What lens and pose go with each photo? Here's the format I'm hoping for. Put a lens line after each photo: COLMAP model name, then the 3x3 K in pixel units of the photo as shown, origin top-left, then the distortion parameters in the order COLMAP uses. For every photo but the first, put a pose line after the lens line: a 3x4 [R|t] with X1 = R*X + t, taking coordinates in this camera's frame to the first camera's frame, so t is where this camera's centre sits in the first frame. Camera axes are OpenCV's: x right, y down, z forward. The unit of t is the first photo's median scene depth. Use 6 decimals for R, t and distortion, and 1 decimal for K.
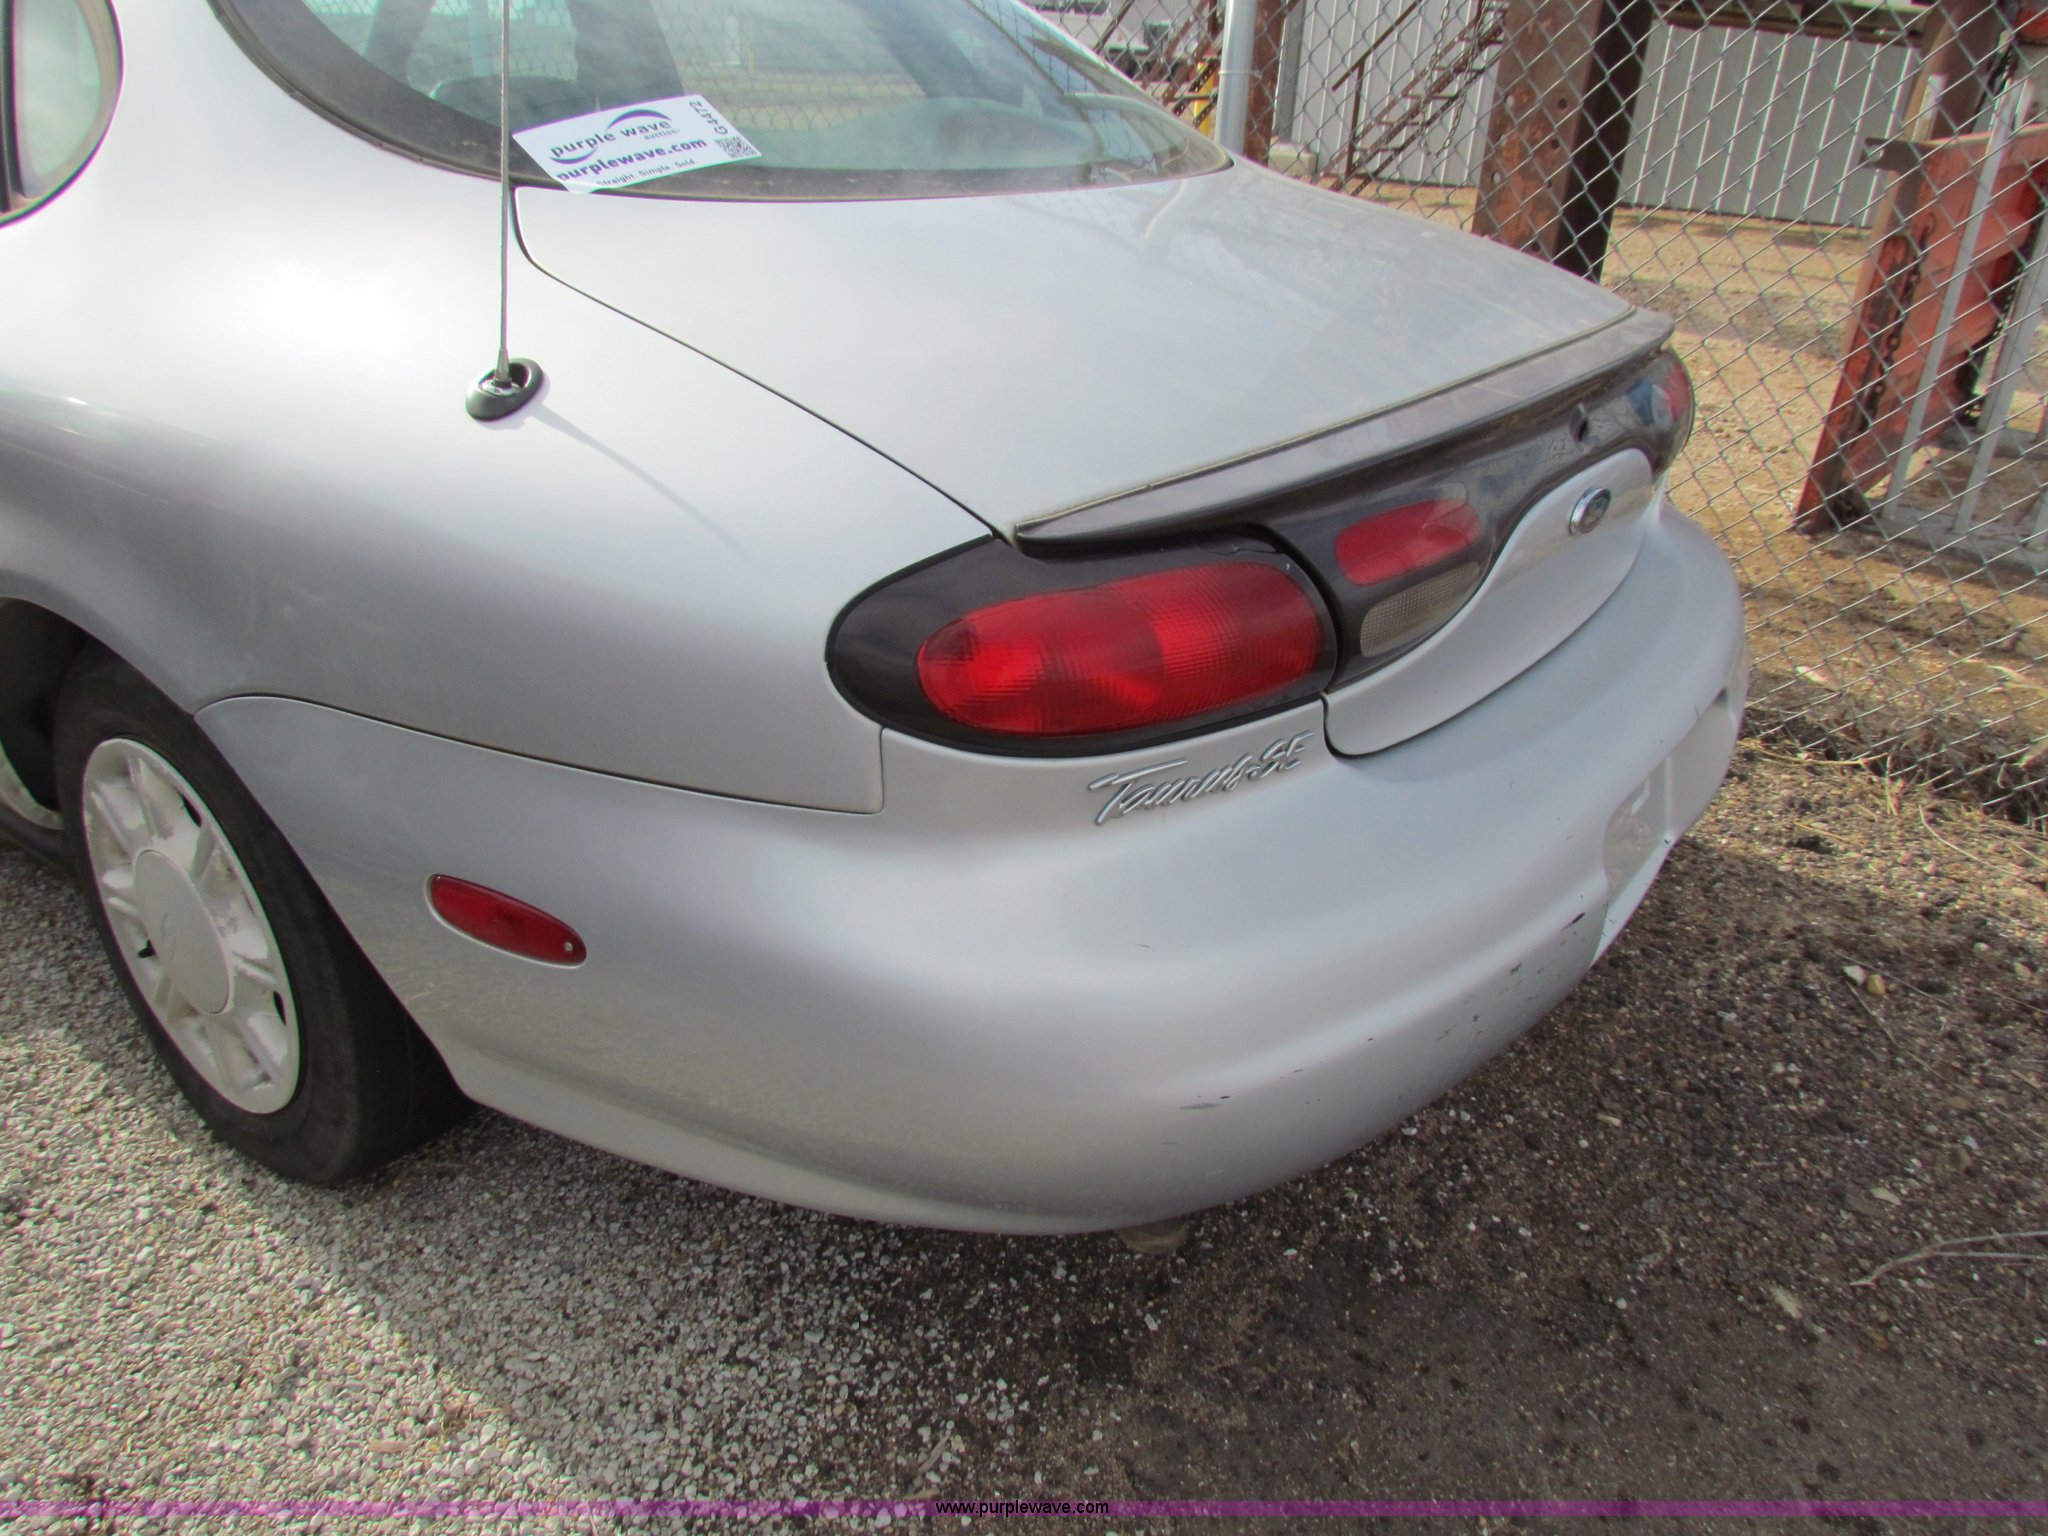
lens RADIAL K [[1470.1, 0, 1025.4], [0, 1470.1, 778.0], [0, 0, 1]] dist [-0.013532, 0.011105]
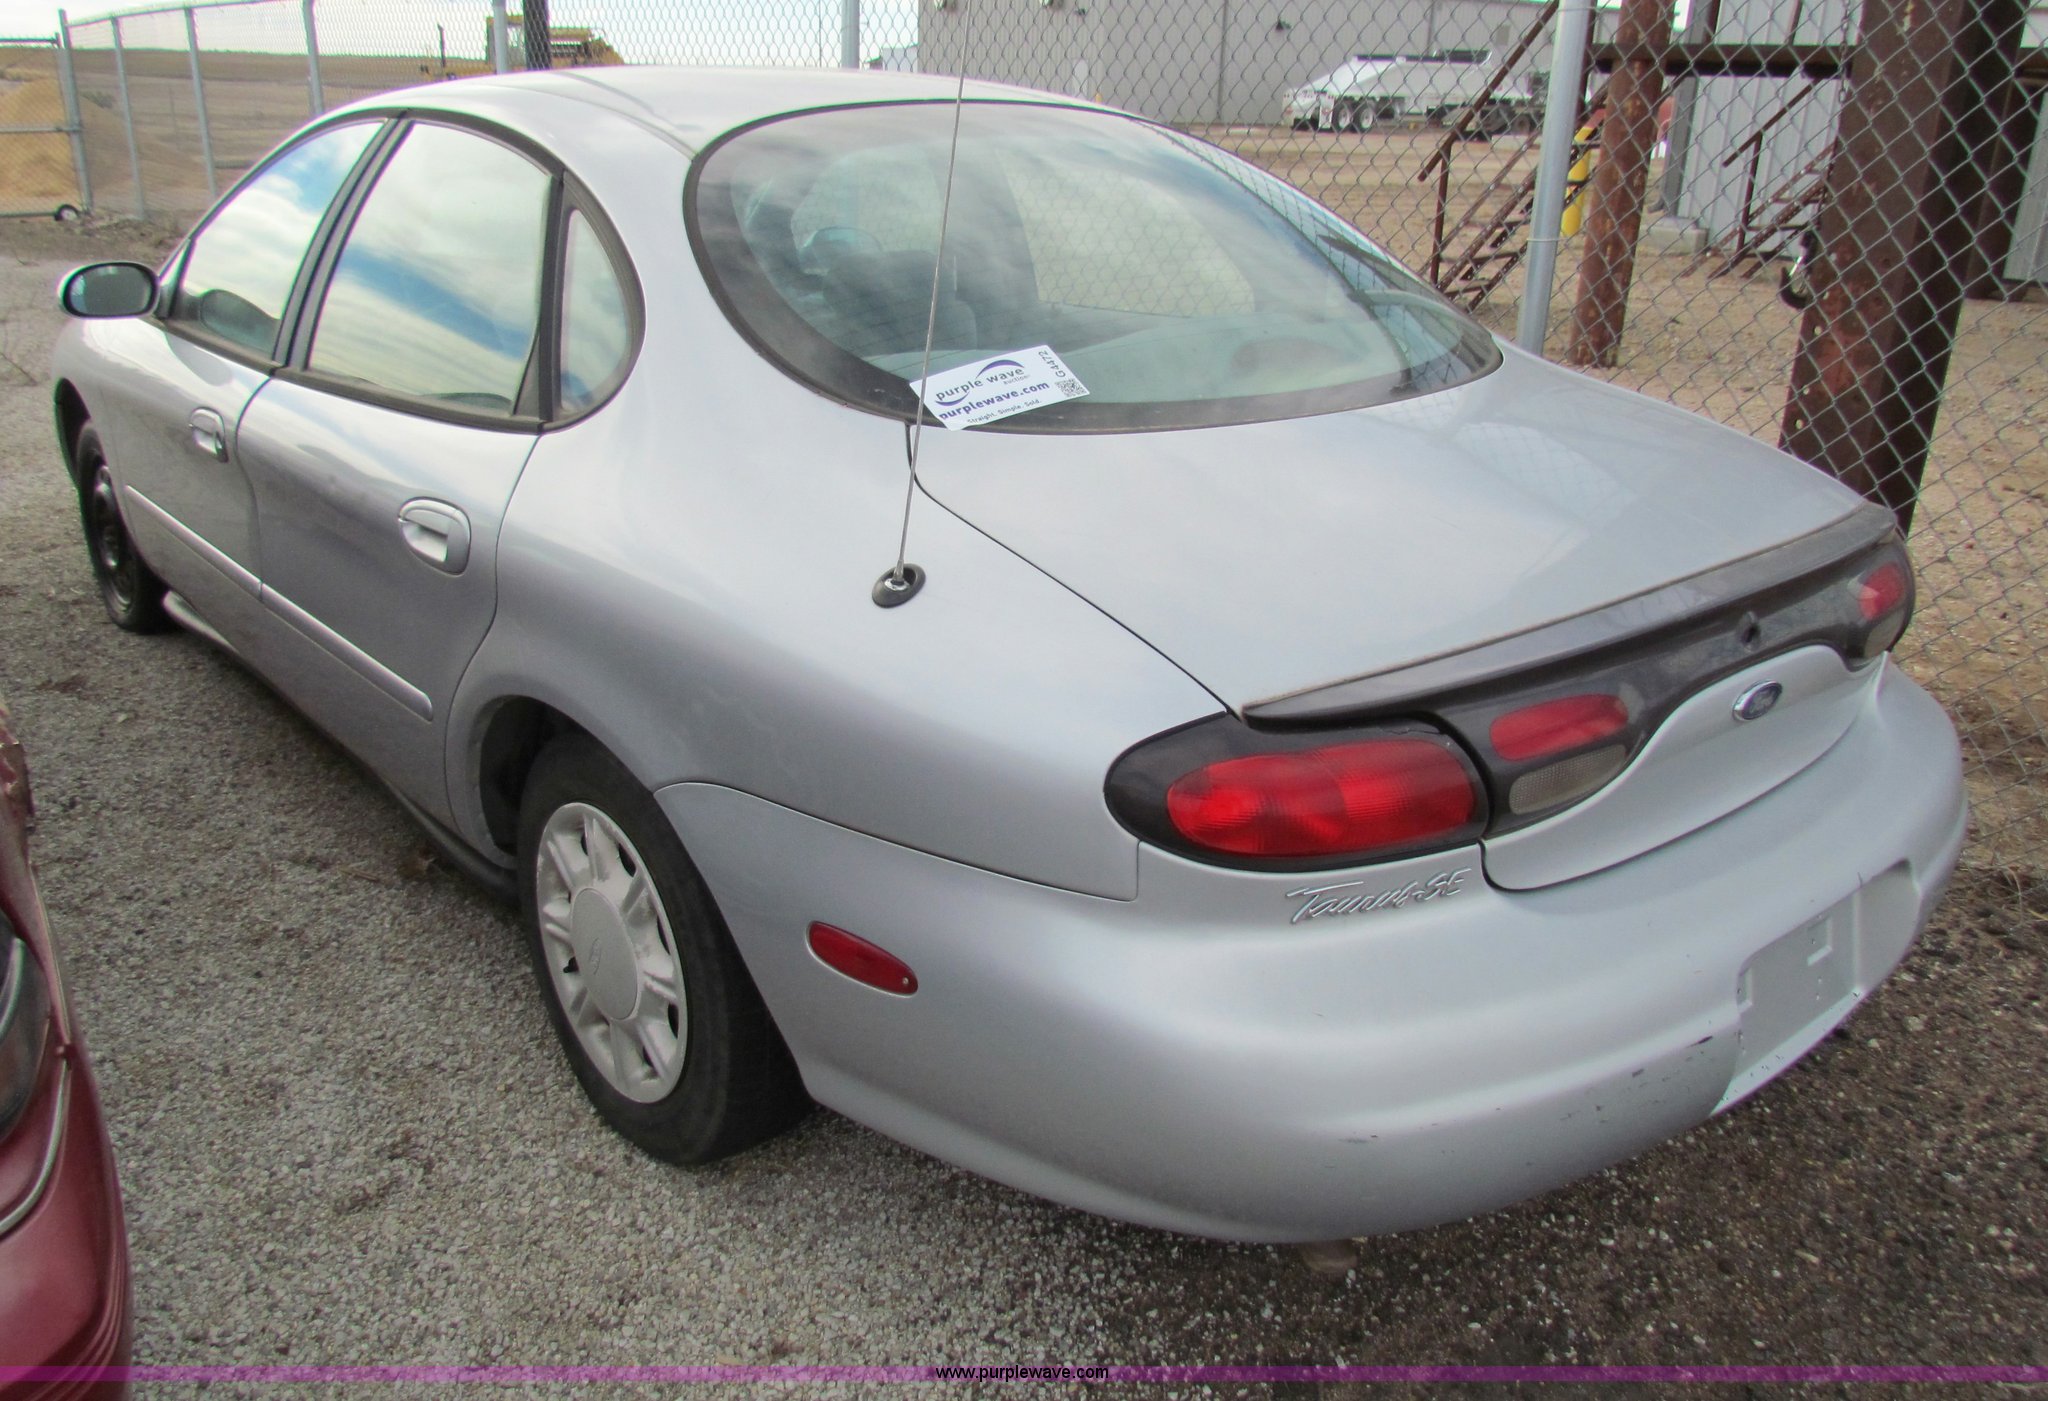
lens RADIAL K [[1908.4, 0, 1028.8], [0, 1908.4, 698.1], [0, 0, 1]] dist [0.011559, 0.004296]
pose [[0.979642, 0.062018, -0.190931, 0.099590], [-0.080649, 0.992543, -0.091402, 0.004066], [0.183839, 0.104940, 0.977339, -0.589737]]
